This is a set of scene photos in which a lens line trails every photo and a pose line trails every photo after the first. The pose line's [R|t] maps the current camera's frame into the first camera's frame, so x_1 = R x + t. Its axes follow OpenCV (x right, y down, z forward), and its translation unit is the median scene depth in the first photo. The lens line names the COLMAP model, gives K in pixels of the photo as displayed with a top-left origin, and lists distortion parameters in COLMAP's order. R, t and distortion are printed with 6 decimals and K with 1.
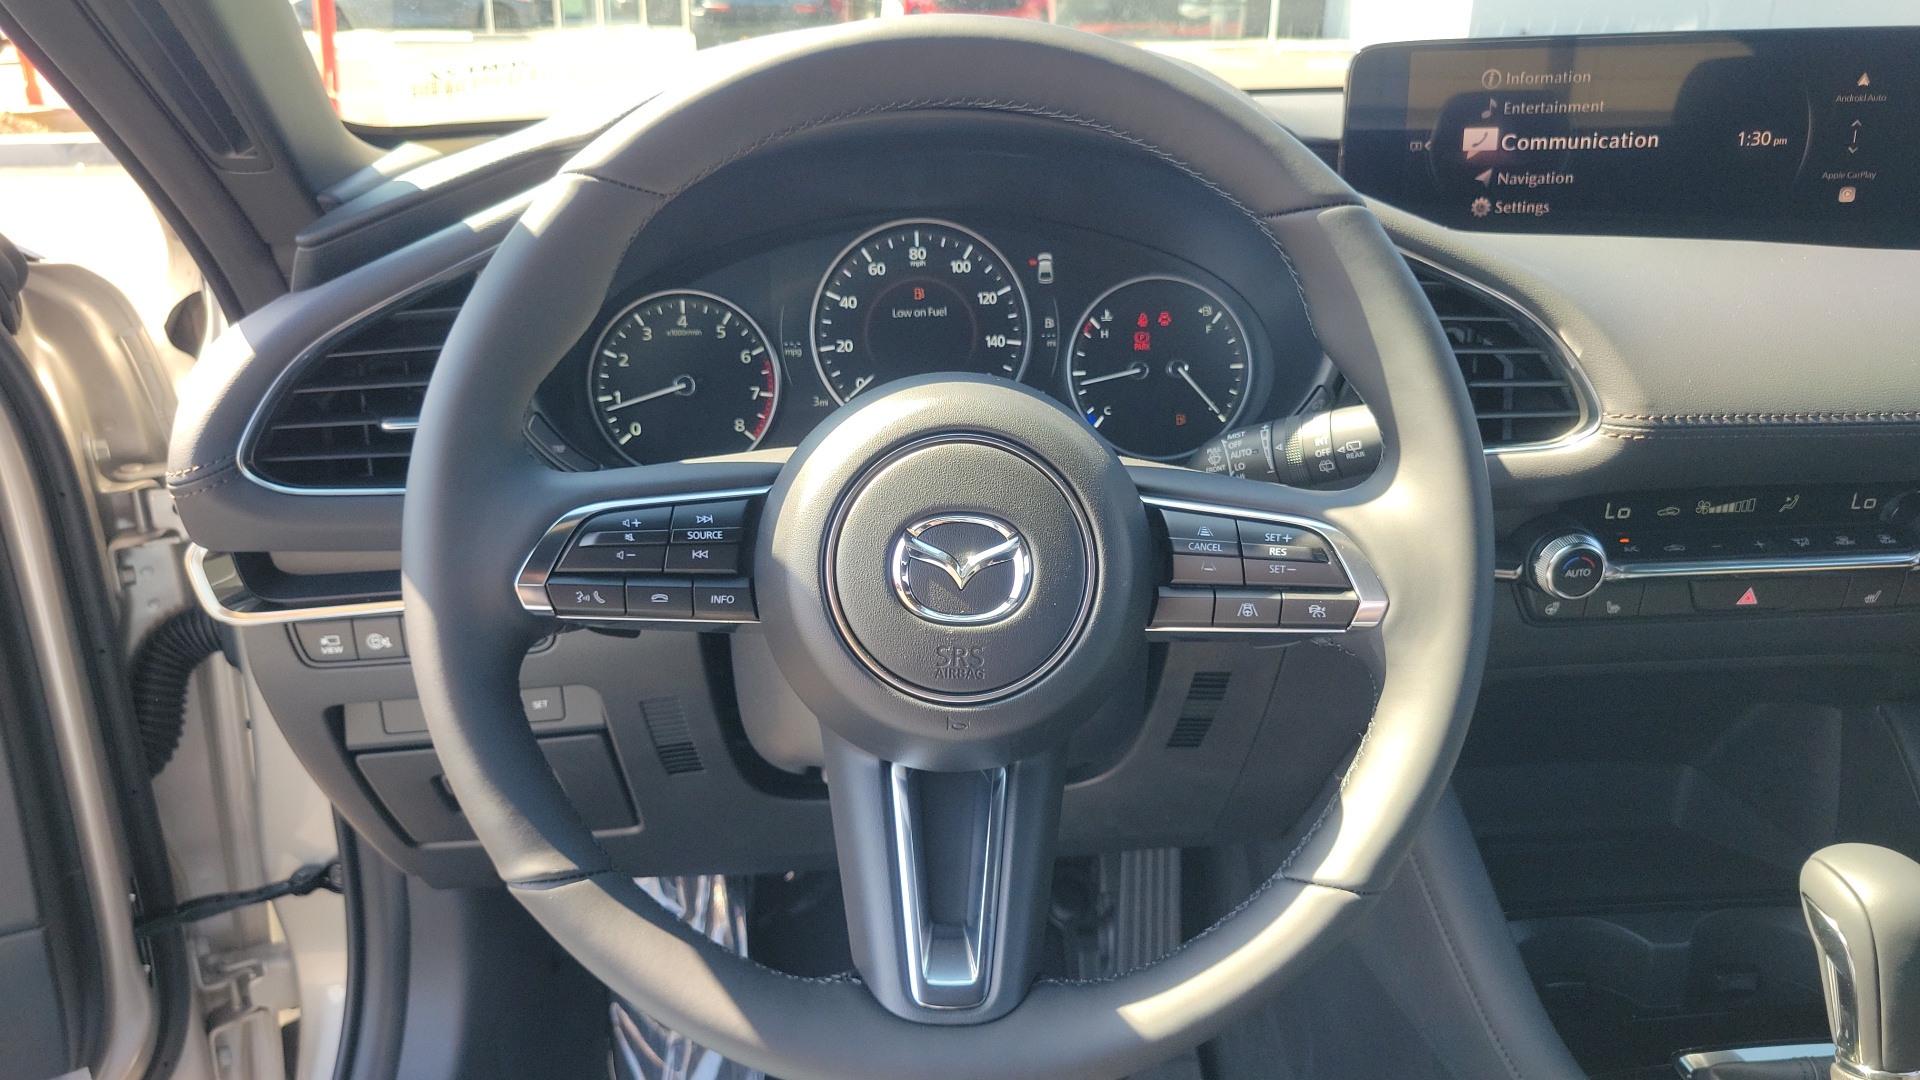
lens RADIAL K [[1472.8, 0, 954.6], [0, 1472.8, 551.0], [0, 0, 1]] dist [0.023285, -0.017040]
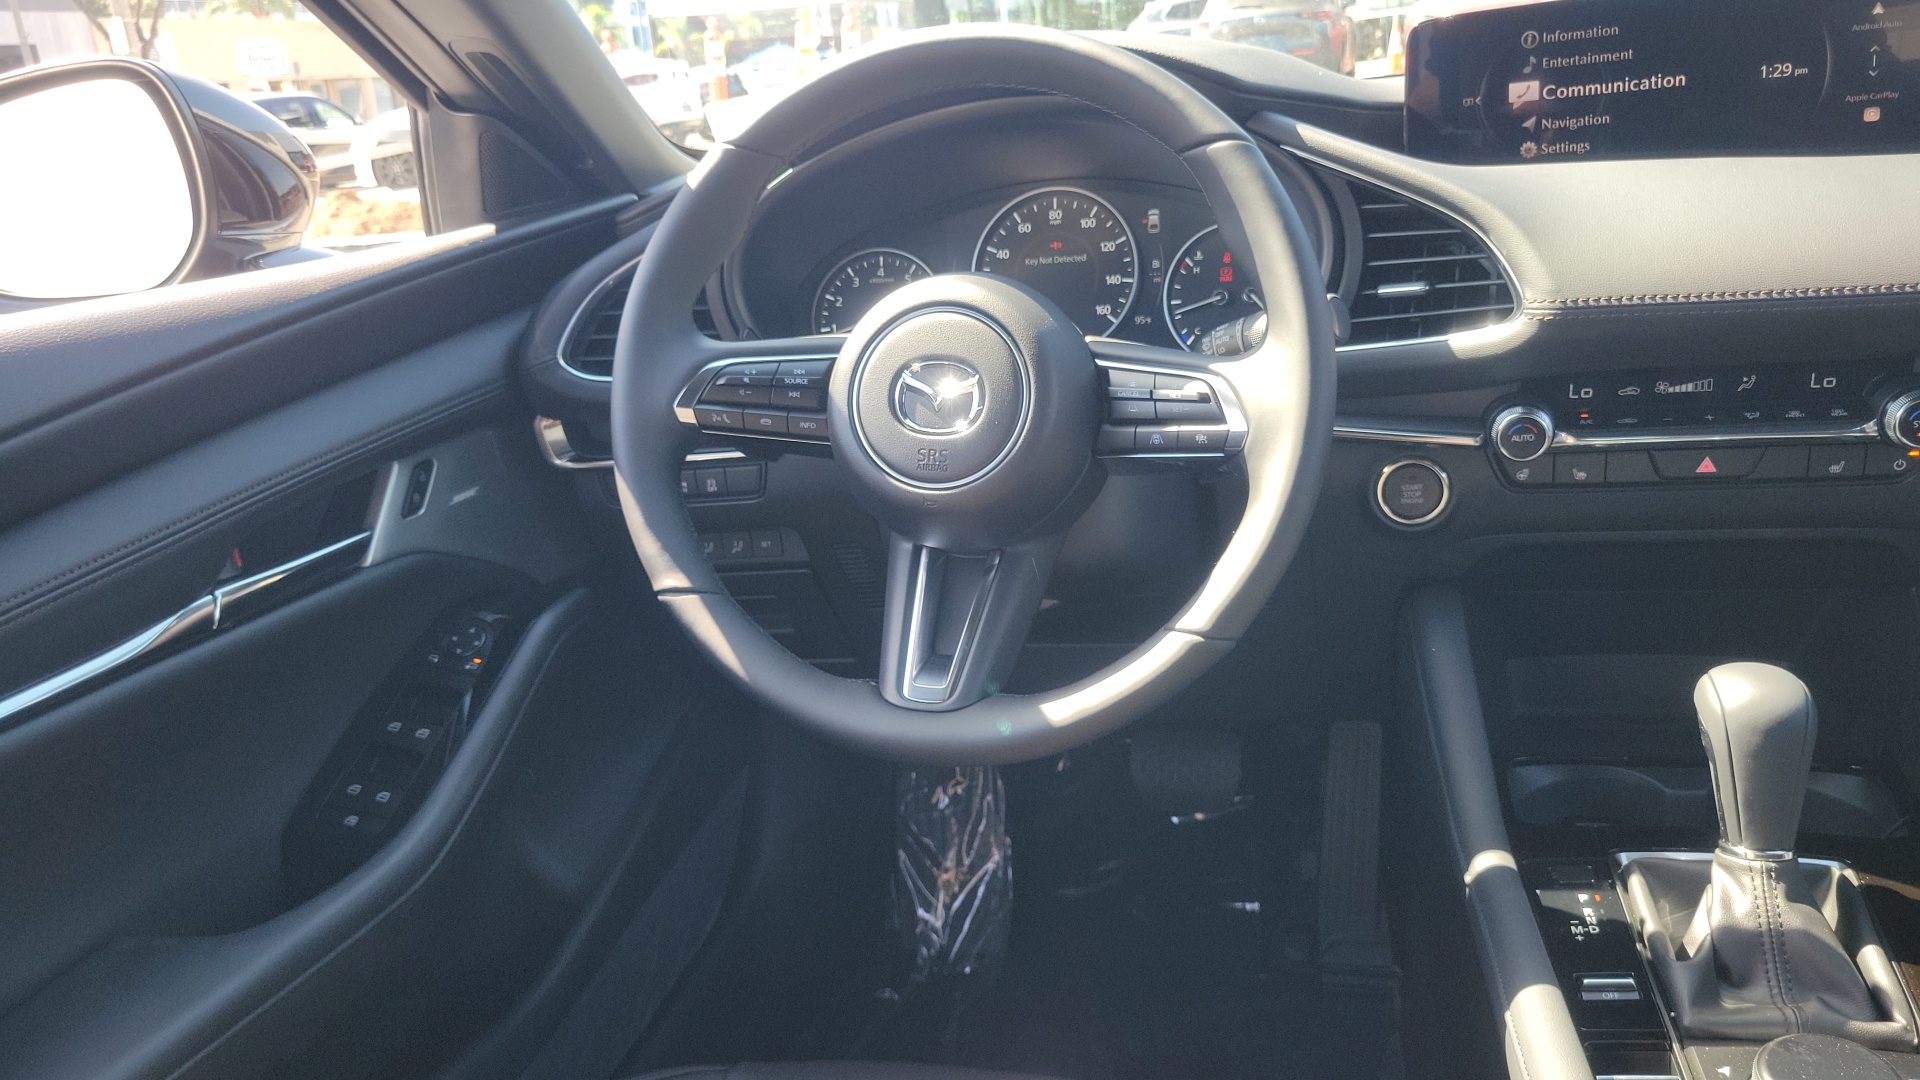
lens RADIAL K [[1472.8, 0, 968.2], [0, 1472.8, 552.1], [0, 0, 1]] dist [0.023285, -0.017040]
pose [[0.943382, 0.021041, -0.331041, 0.346946], [-0.030253, 0.999285, -0.022698, 0.130550], [0.330326, 0.031428, 0.943343, -0.249120]]
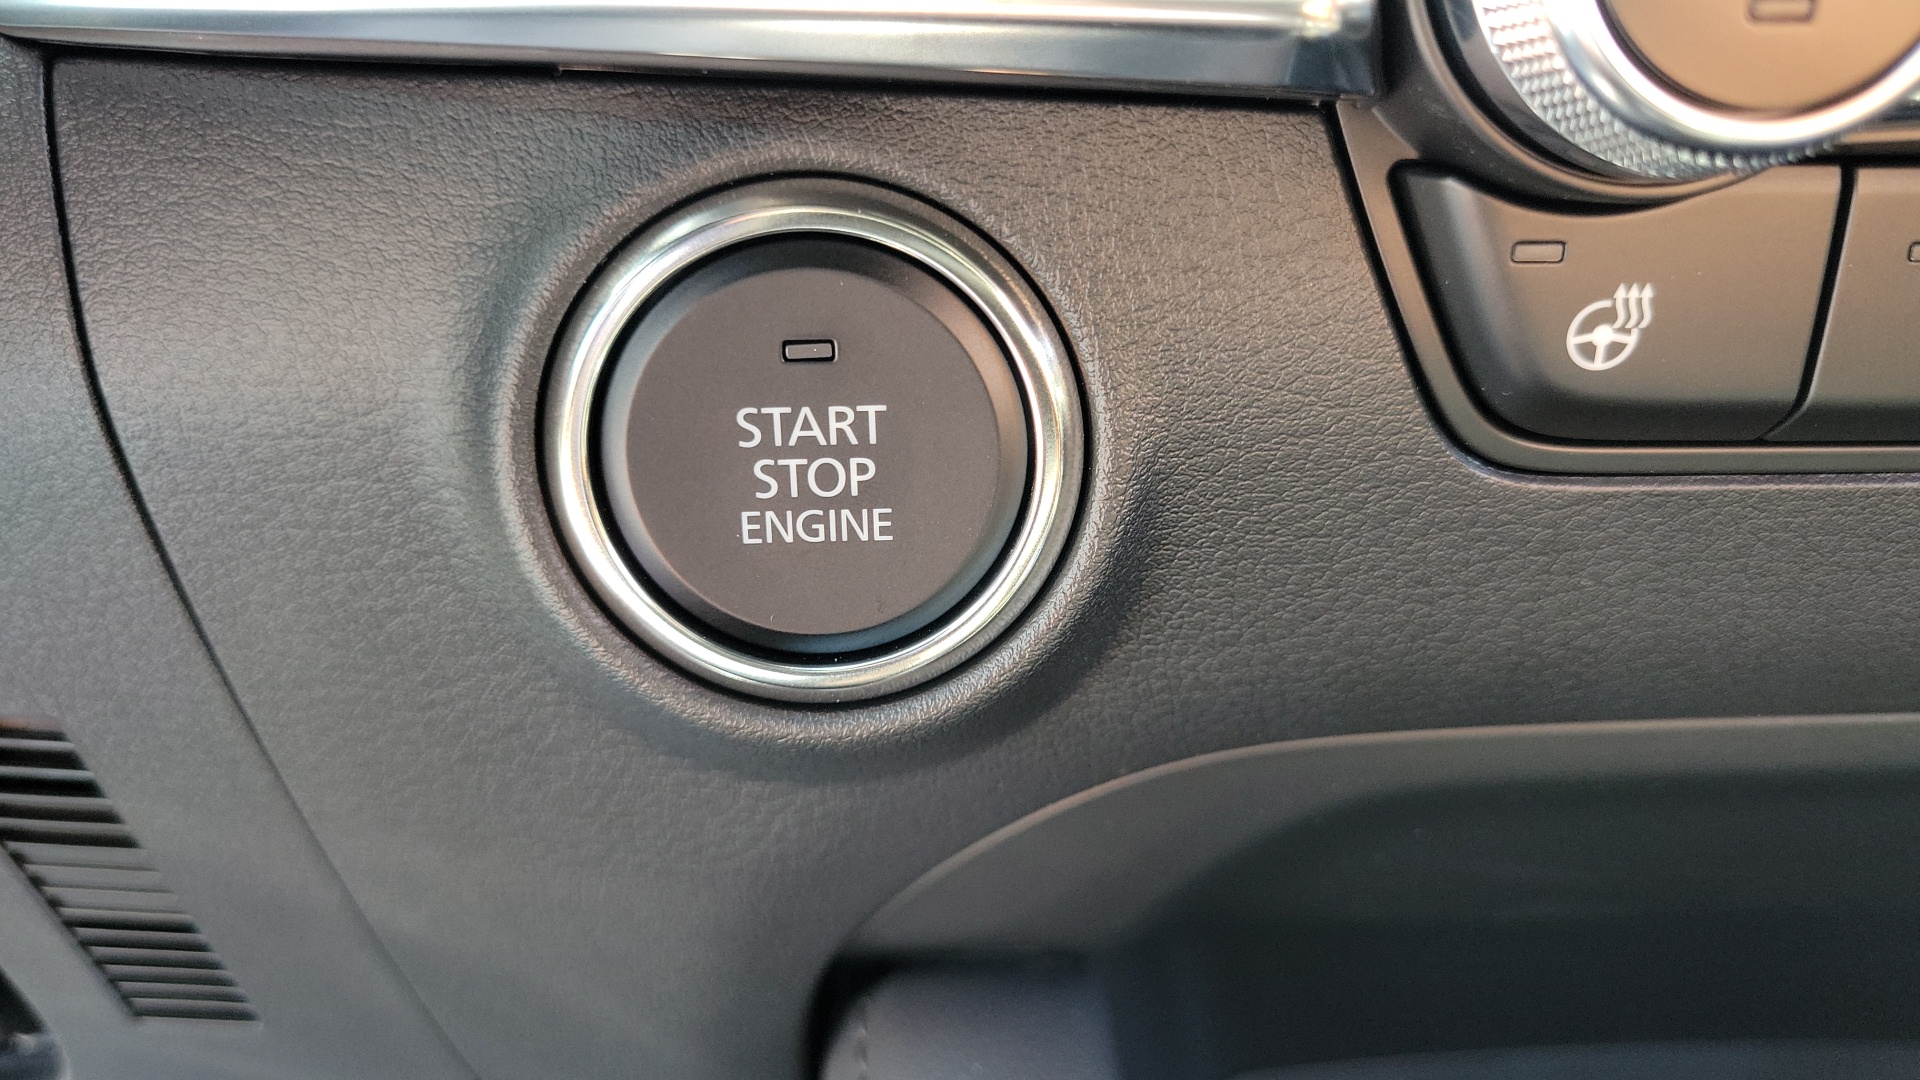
lens RADIAL K [[1472.8, 0, 960.4], [0, 1472.8, 540.4], [0, 0, 1]] dist [0.023285, -0.017040]
pose [[0.993001, 0.017958, -0.116732, 0.326107], [-0.033715, 0.990347, -0.134449, 0.077696], [0.113191, 0.137443, 0.984021, 0.772905]]
